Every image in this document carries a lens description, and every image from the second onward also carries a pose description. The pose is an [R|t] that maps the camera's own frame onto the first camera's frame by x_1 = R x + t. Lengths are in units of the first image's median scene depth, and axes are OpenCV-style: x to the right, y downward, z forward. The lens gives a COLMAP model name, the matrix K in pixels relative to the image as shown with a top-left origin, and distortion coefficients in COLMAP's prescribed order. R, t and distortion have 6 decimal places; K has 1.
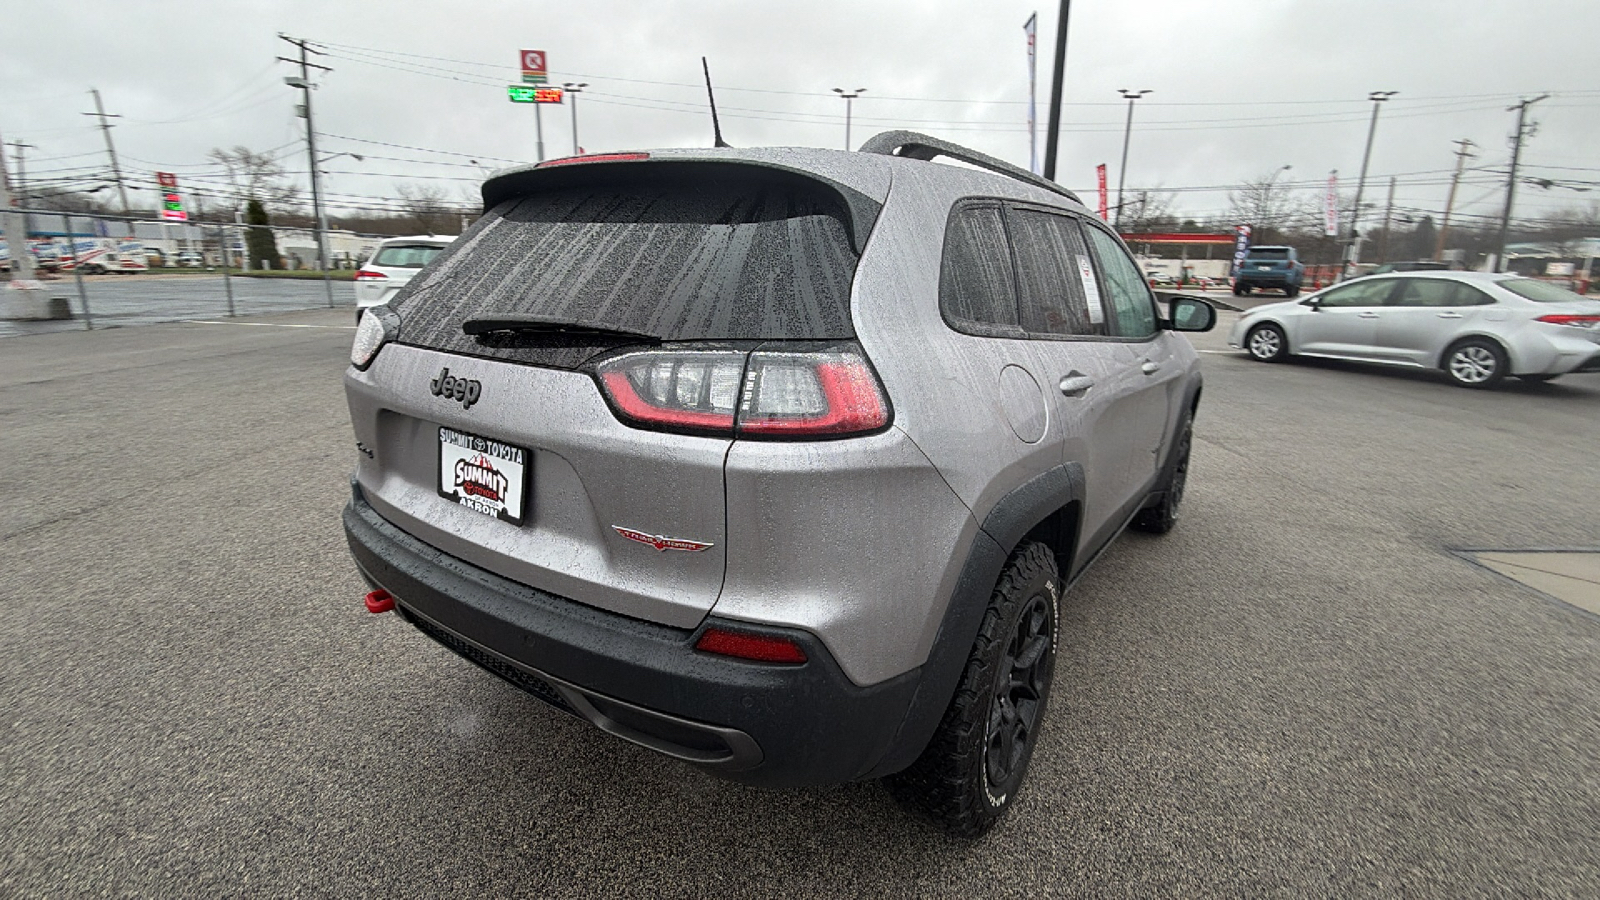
lens RADIAL K [[725.4, 0, 795.9], [0, 725.4, 454.2], [0, 0, 1]] dist [-0.001125, -0.000108]
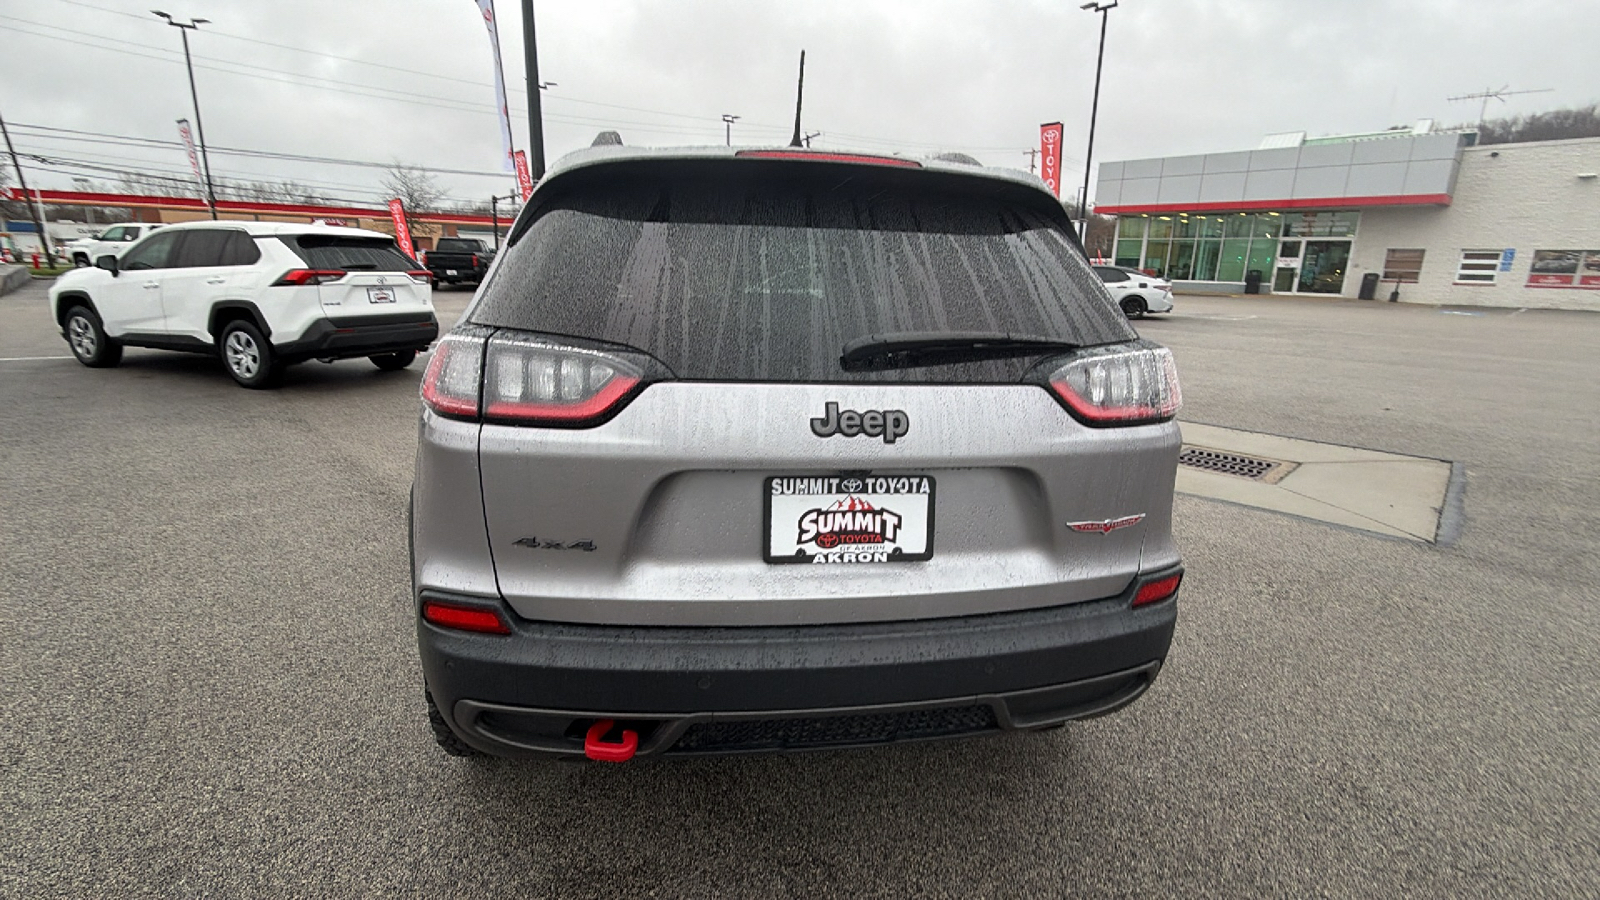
lens RADIAL K [[725.4, 0, 795.9], [0, 725.4, 454.2], [0, 0, 1]] dist [-0.001125, -0.000108]
pose [[0.722606, -0.174735, 0.668811, -1.067925], [0.161223, 0.983443, 0.082746, -0.133721], [-0.672196, 0.048035, 0.738813, 0.410563]]
